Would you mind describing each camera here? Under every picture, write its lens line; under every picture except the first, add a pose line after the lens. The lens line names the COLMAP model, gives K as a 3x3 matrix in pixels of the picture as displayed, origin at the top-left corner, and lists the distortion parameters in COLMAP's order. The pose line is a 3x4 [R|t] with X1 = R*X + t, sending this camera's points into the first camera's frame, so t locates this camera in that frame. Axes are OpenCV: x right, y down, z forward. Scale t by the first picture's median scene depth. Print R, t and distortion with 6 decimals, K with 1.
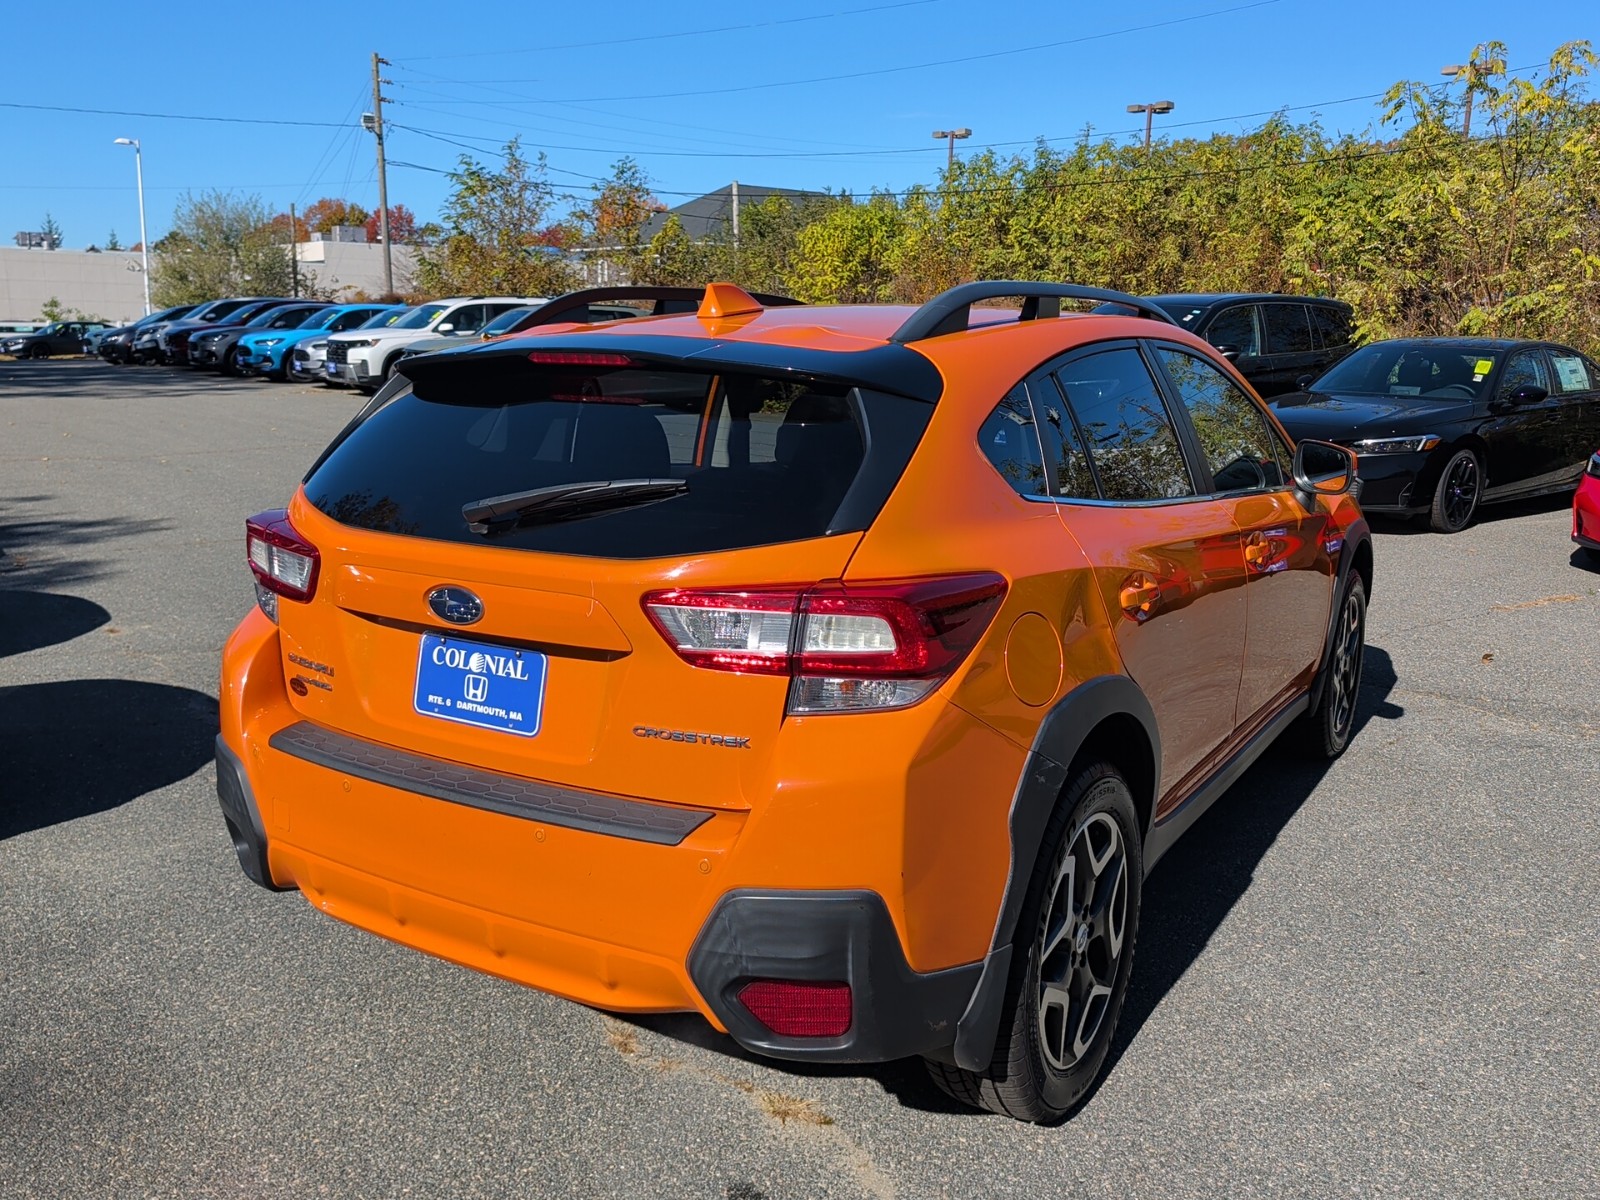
lens RADIAL K [[1330.1, 0, 800.0], [0, 1330.1, 600.0], [0, 0, 1]] dist [0.007921, -0.001367]
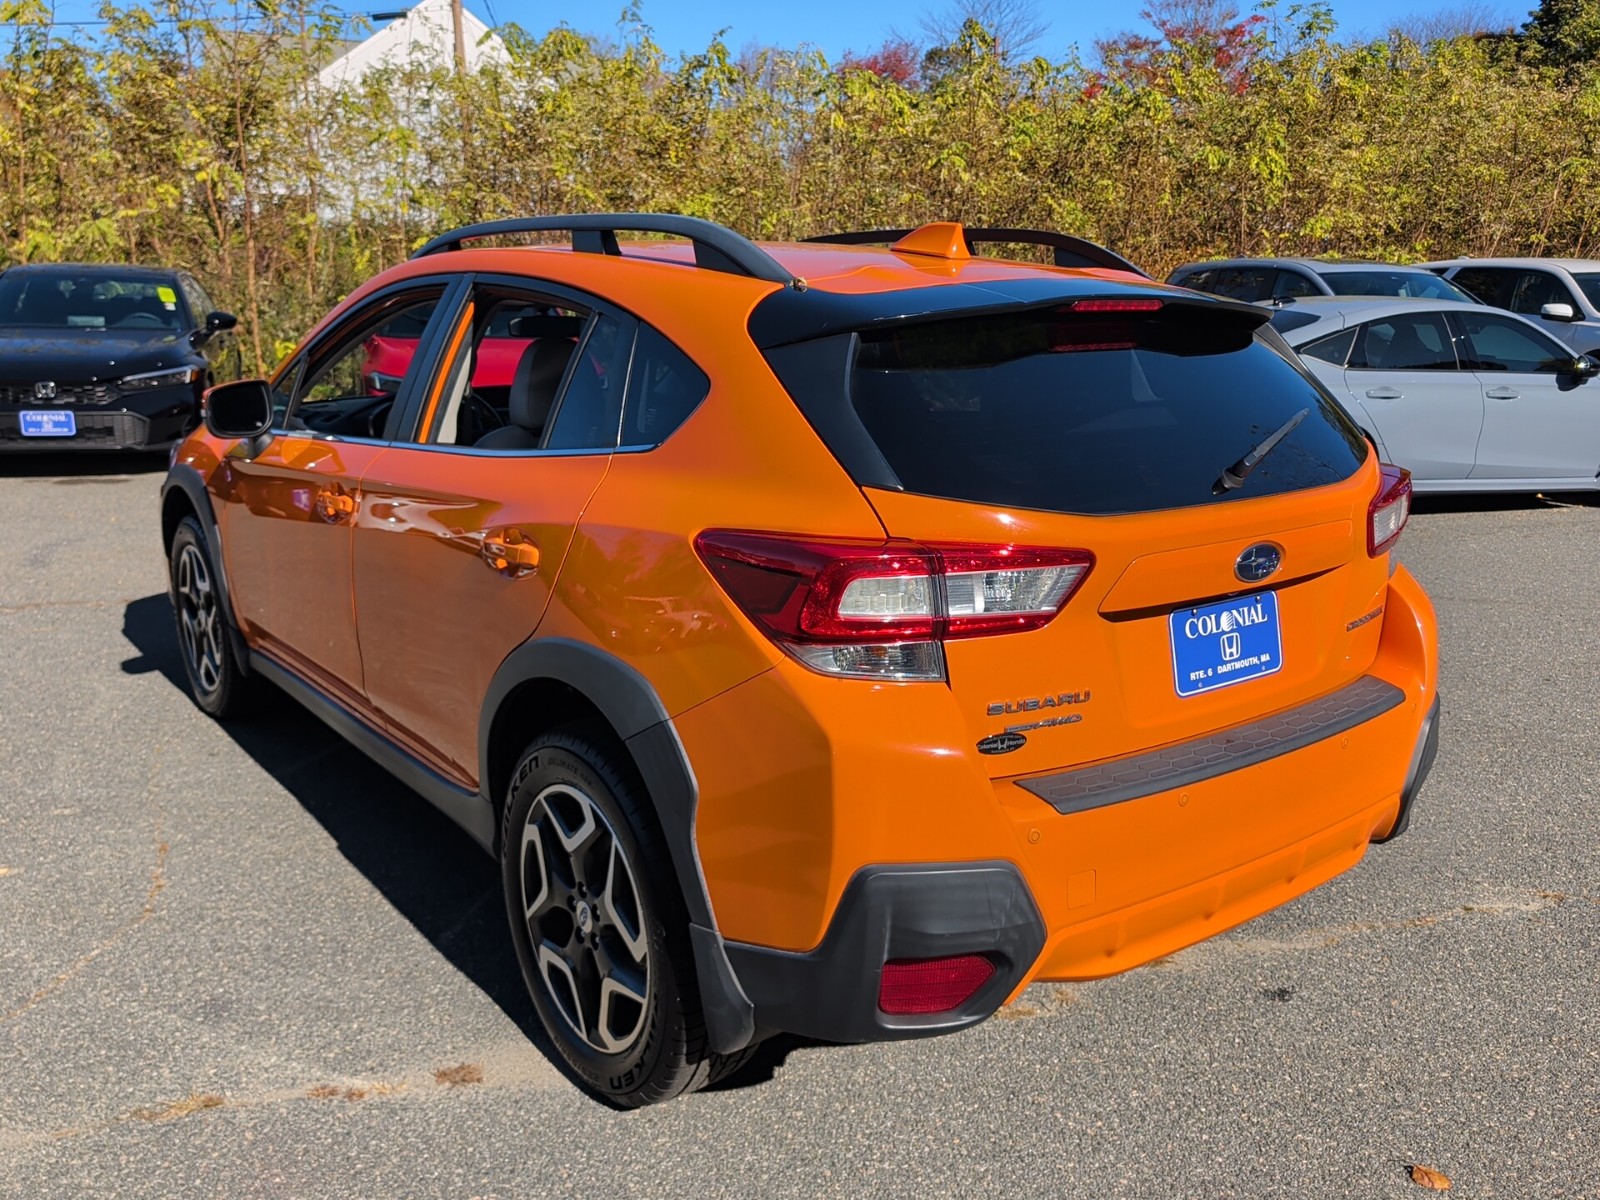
lens RADIAL K [[1348.1, 0, 808.6], [0, 1348.1, 587.4], [0, 0, 1]] dist [0.001688, 0.000618]
pose [[0.371820, -0.212324, 0.903697, -1.031325], [0.171442, 0.972452, 0.157939, -0.154073], [-0.912336, 0.096206, 0.397979, 0.730745]]
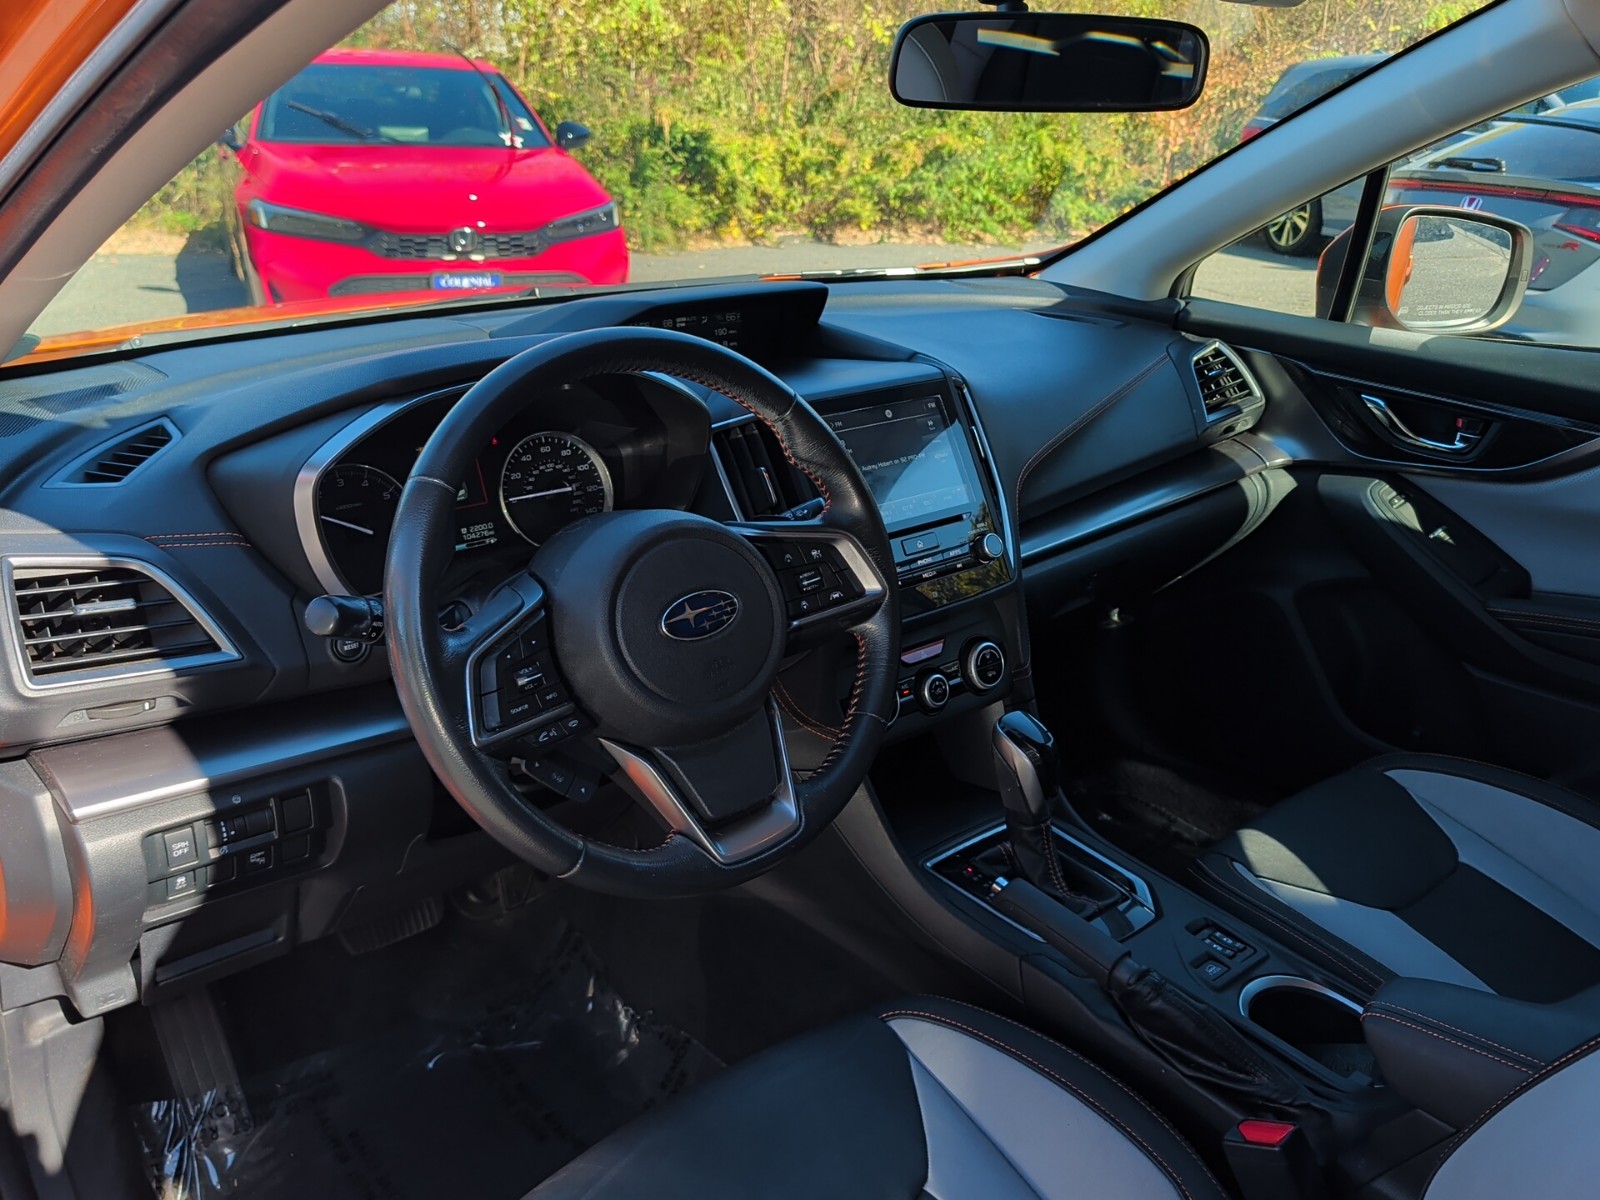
lens RADIAL K [[1357.2, 0, 814.5], [0, 1357.2, 606.1], [0, 0, 1]] dist [0.014381, -0.005360]
pose [[0.306135, -0.339643, 0.889339, -0.102521], [0.166200, 0.938913, 0.301364, -0.234307], [-0.937368, 0.055550, 0.343882, 1.508501]]
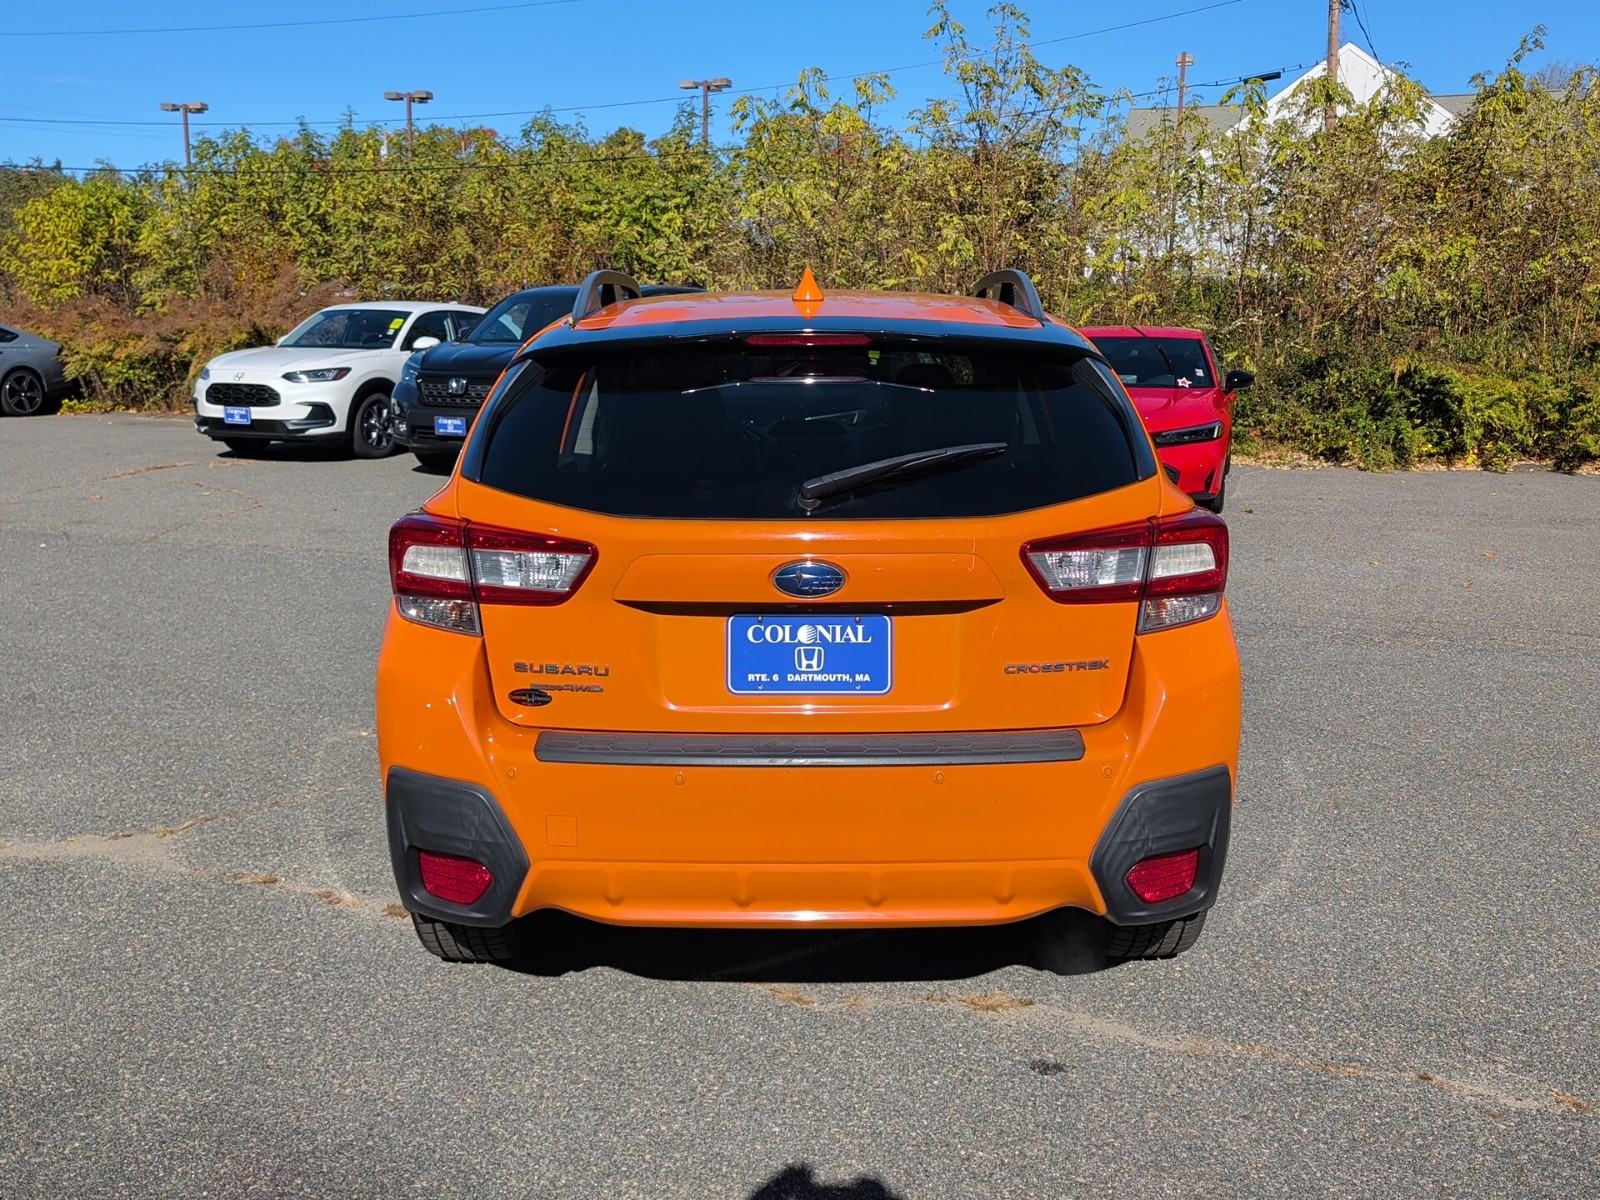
lens RADIAL K [[1329.2, 0, 799.3], [0, 1329.2, 592.2], [0, 0, 1]] dist [0.008028, 0.001929]
pose [[0.856135, -0.110378, 0.504827, -0.631741], [0.109709, 0.993475, 0.031163, -0.014925], [-0.504972, 0.028704, 0.862658, 0.094453]]
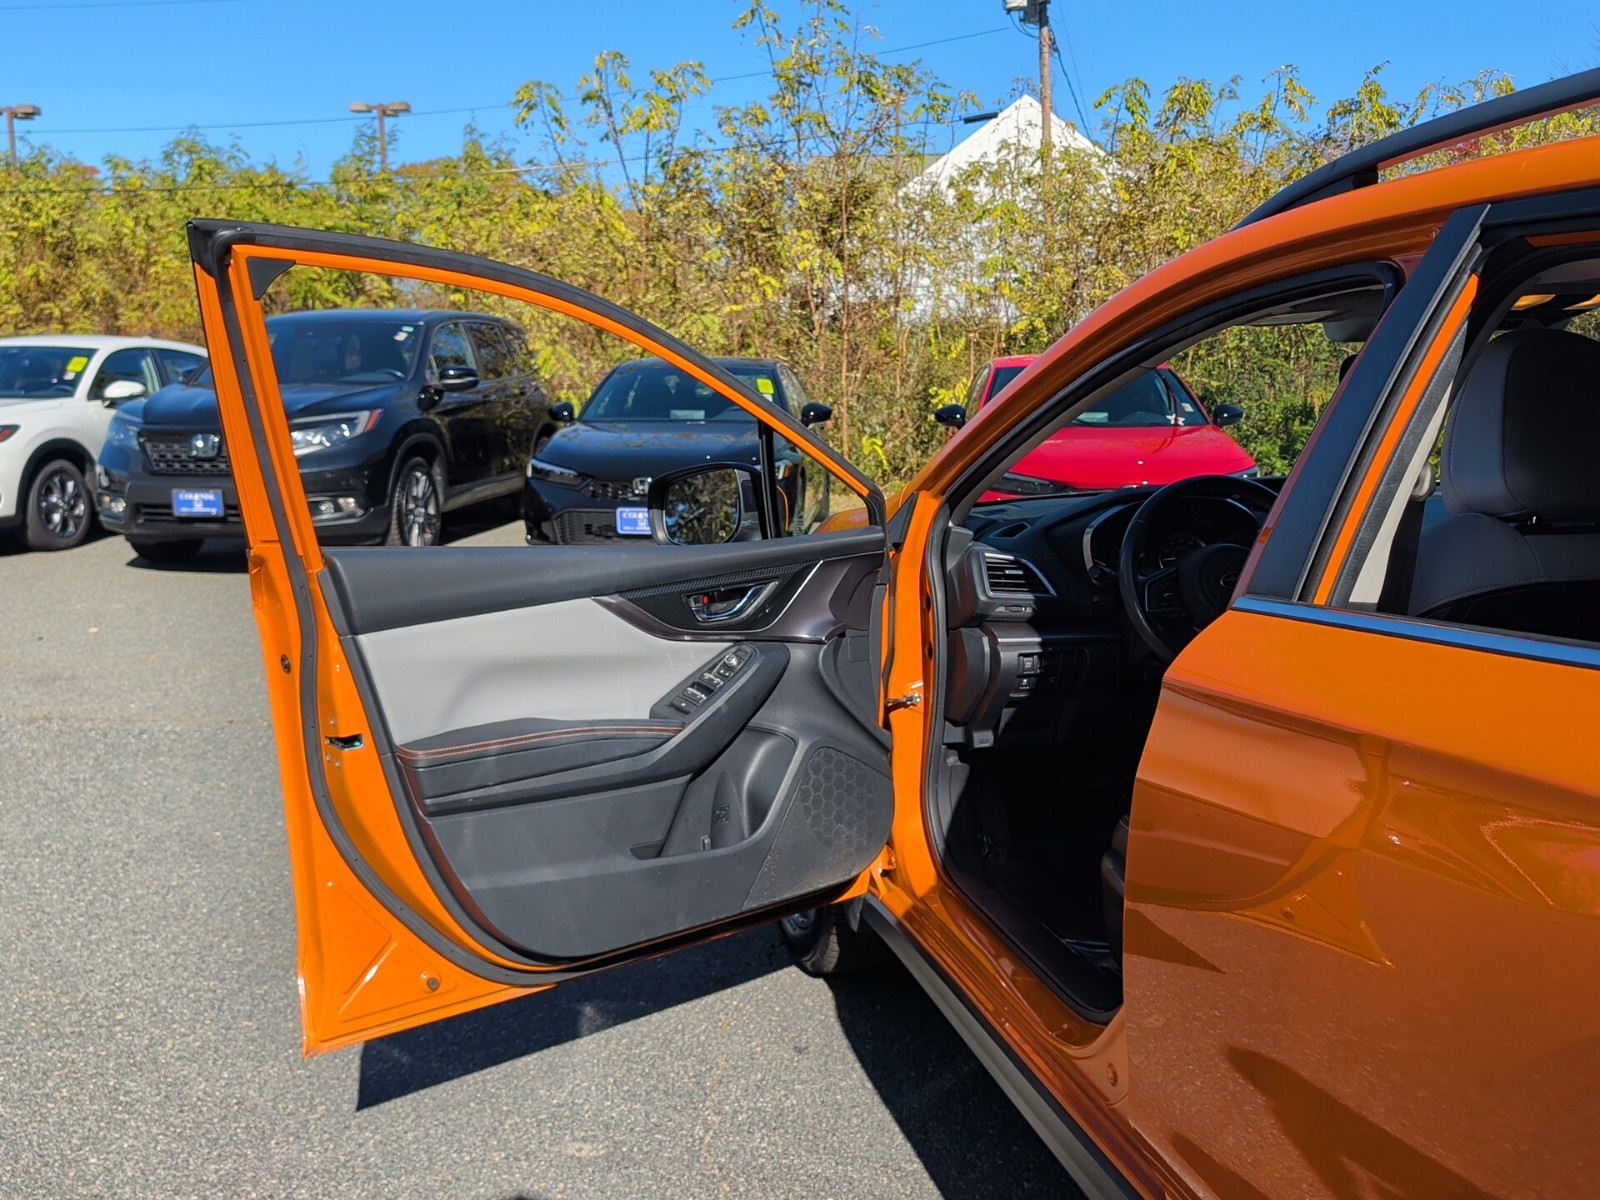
lens RADIAL K [[1357.2, 0, 814.5], [0, 1357.2, 606.1], [0, 0, 1]] dist [0.014381, -0.005360]
pose [[0.699575, -0.137366, 0.701231, -0.583831], [0.159442, 0.986615, 0.034205, -0.194510], [-0.696543, 0.087877, 0.712113, 1.236719]]
